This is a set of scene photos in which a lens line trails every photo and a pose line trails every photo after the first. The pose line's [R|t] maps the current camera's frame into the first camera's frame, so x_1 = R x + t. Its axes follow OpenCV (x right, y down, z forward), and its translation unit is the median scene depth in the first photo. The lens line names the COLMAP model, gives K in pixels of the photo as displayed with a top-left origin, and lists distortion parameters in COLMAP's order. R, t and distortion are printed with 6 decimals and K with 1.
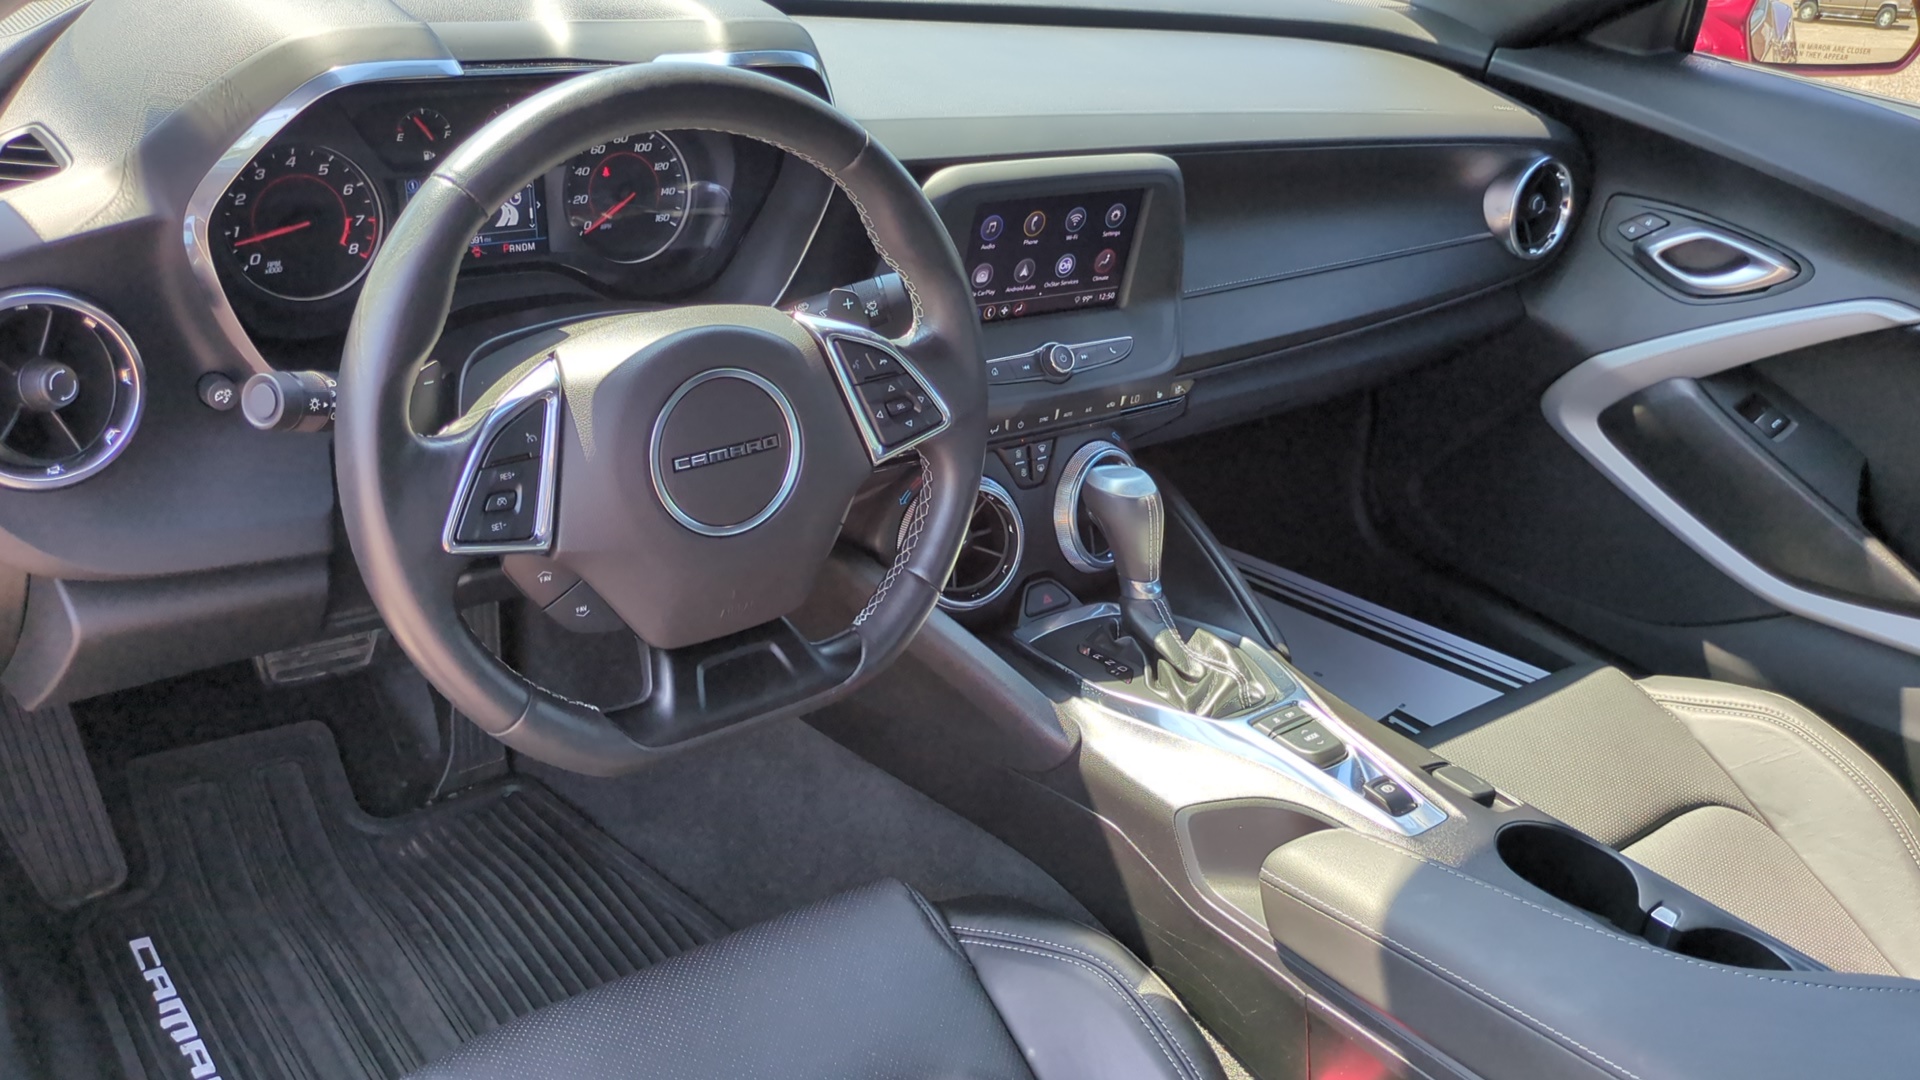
lens RADIAL K [[1675.8, 0, 977.6], [0, 1675.8, 549.3], [0, 0, 1]] dist [0.040149, -0.077315]
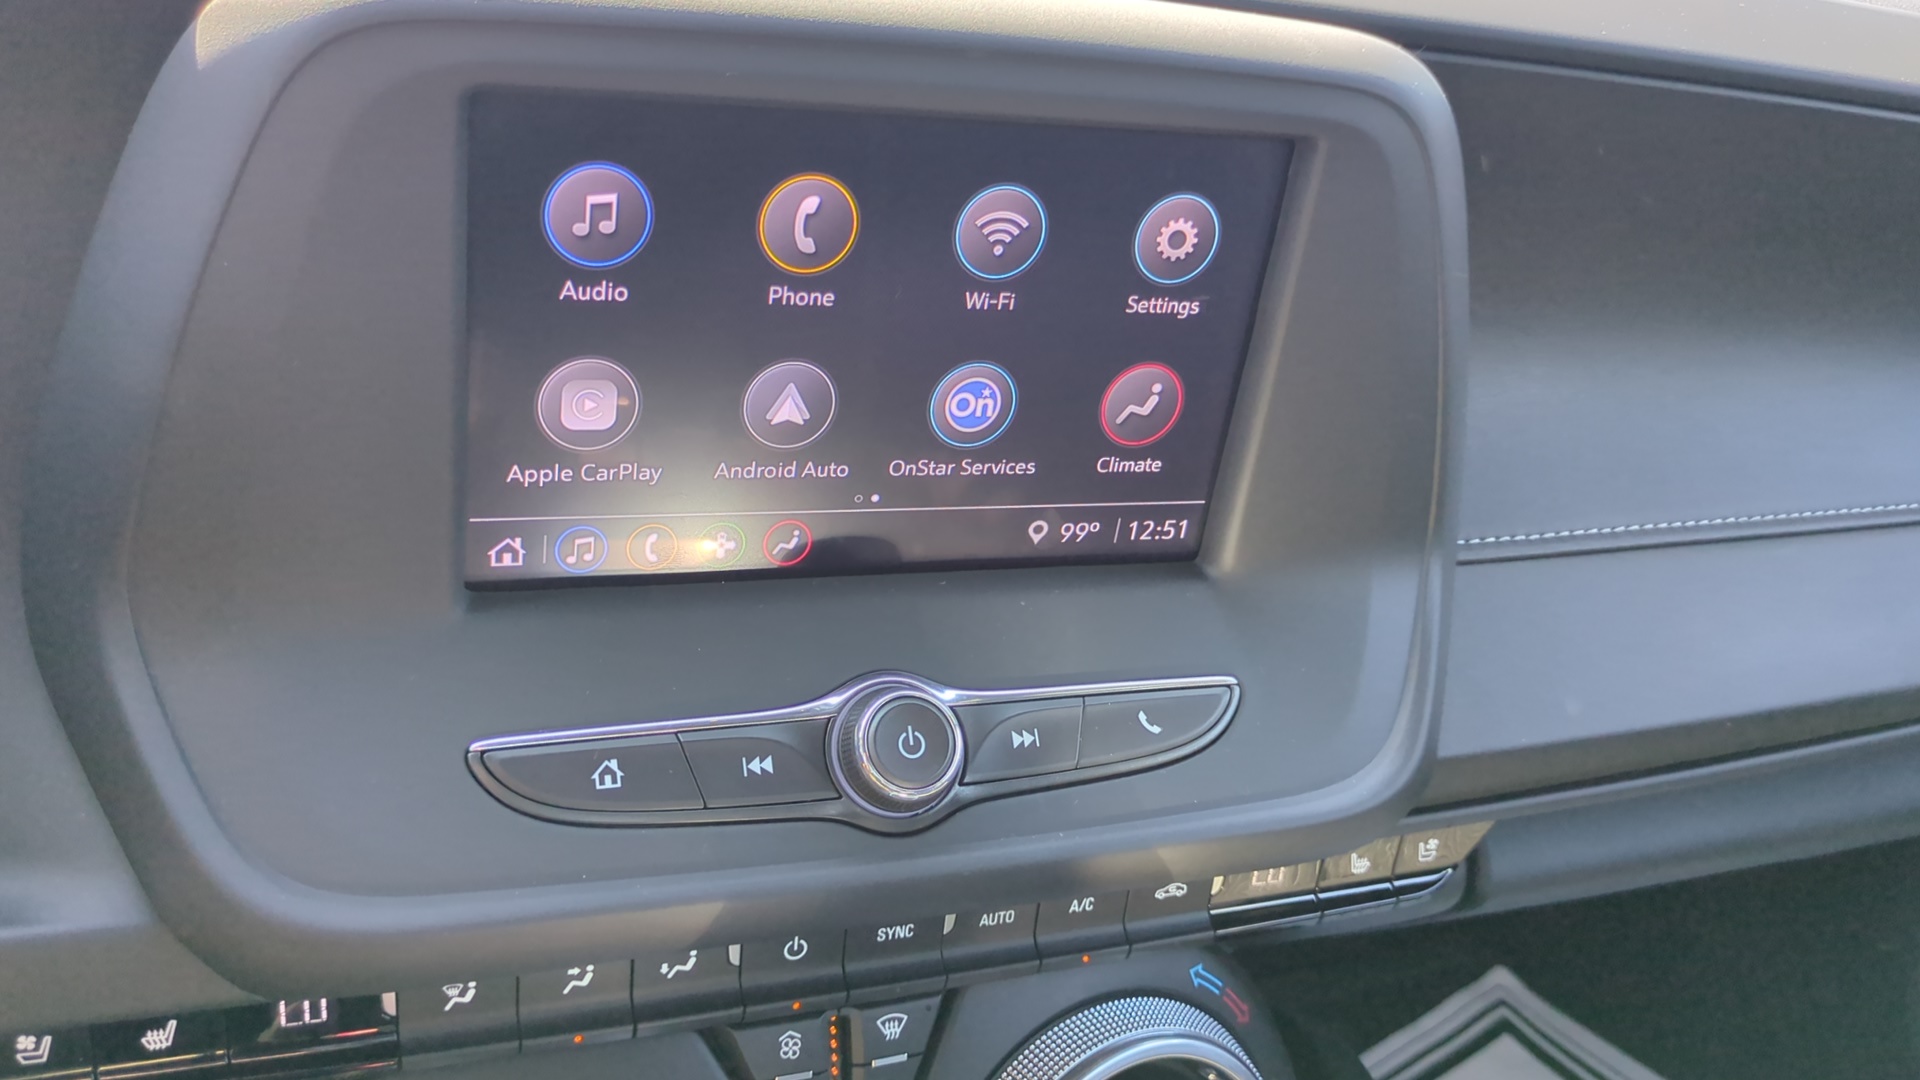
lens RADIAL K [[1675.8, 0, 970.7], [0, 1675.8, 542.3], [0, 0, 1]] dist [0.040149, -0.077315]
pose [[0.962874, 0.081499, -0.257355, 0.123857], [-0.117854, 0.984598, -0.129142, -0.110712], [0.242867, 0.154678, 0.957648, 0.736376]]
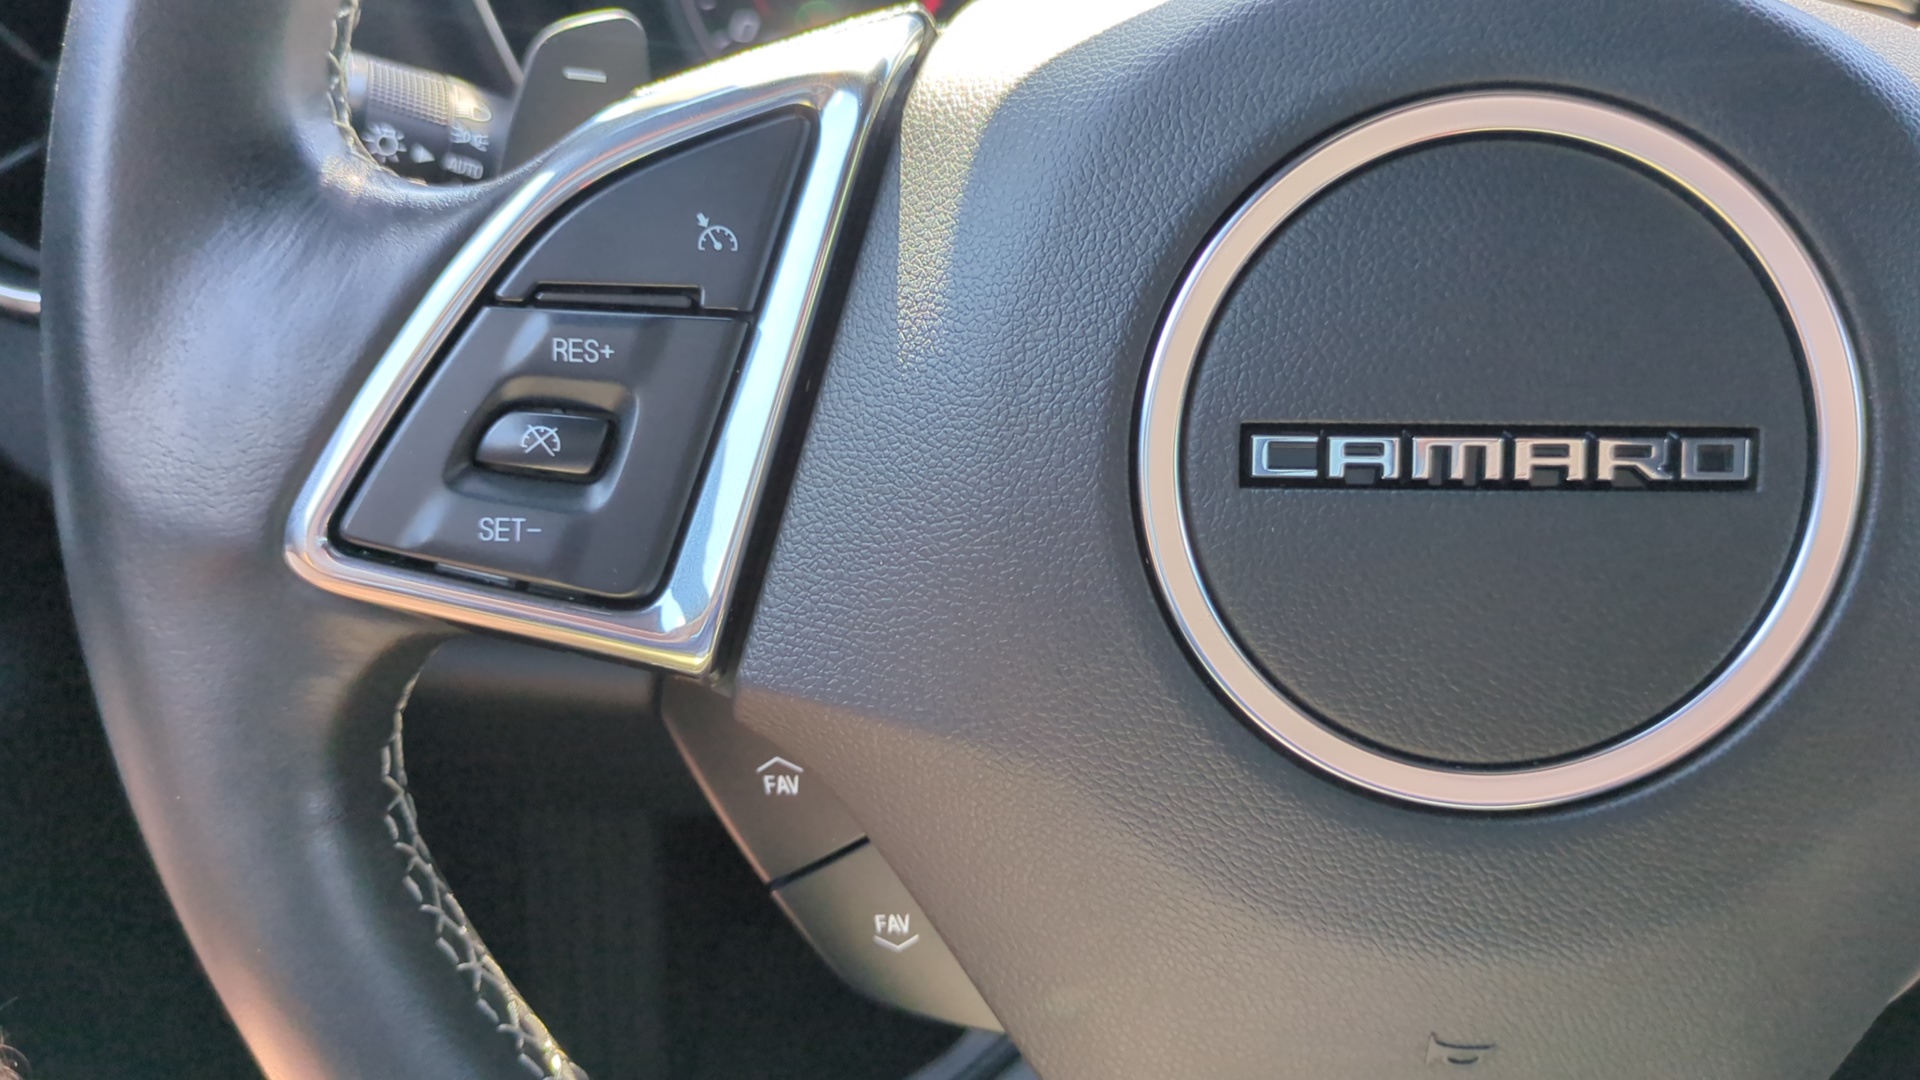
lens RADIAL K [[1675.8, 0, 959.0], [0, 1675.8, 527.5], [0, 0, 1]] dist [0.040149, -0.077315]
pose [[0.791716, 0.166216, -0.587842, -0.048376], [-0.251129, 0.965759, -0.065150, -0.009536], [0.556885, 0.199205, 0.806348, 0.535369]]
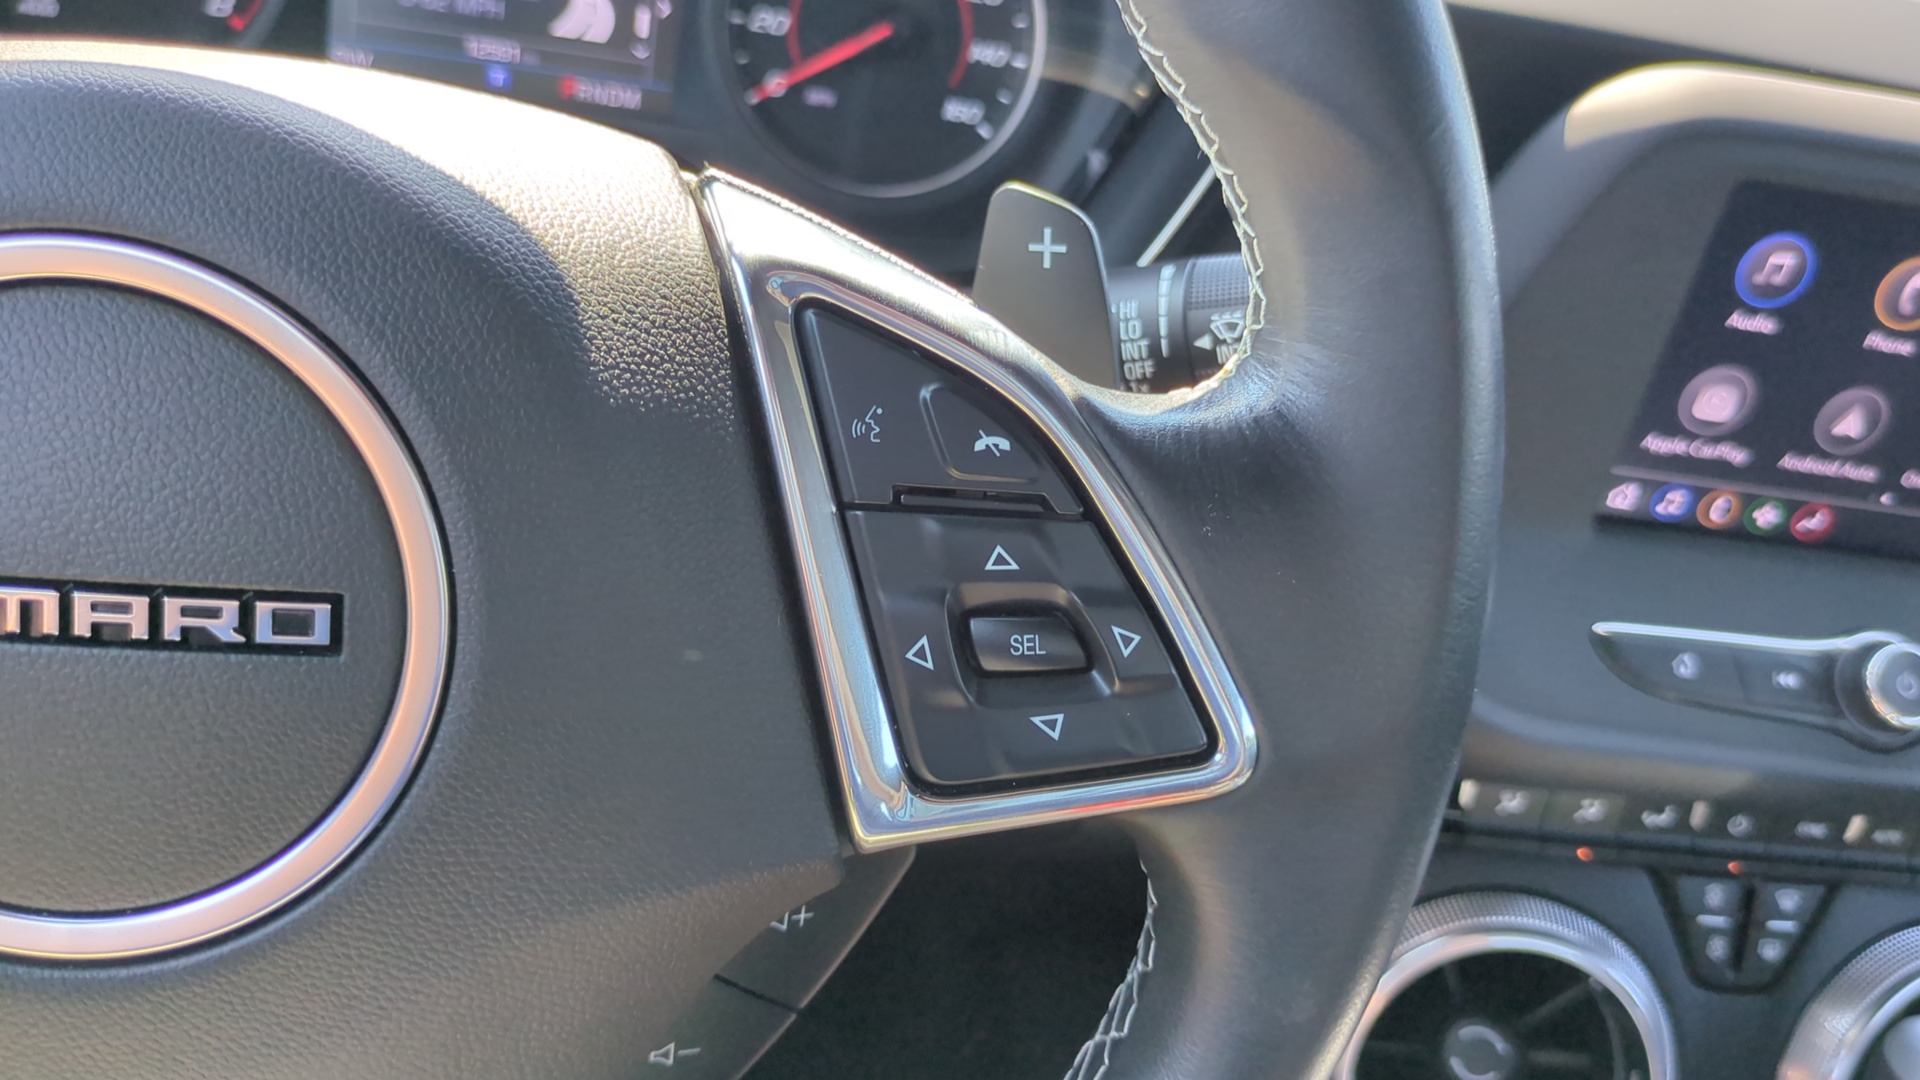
lens RADIAL K [[1675.8, 0, 962.3], [0, 1675.8, 525.9], [0, 0, 1]] dist [0.040149, -0.077315]
pose [[0.845368, 0.239376, -0.477548, 0.043334], [-0.302818, 0.951204, -0.059256, -0.064078], [0.440062, 0.194704, 0.876605, 0.590448]]
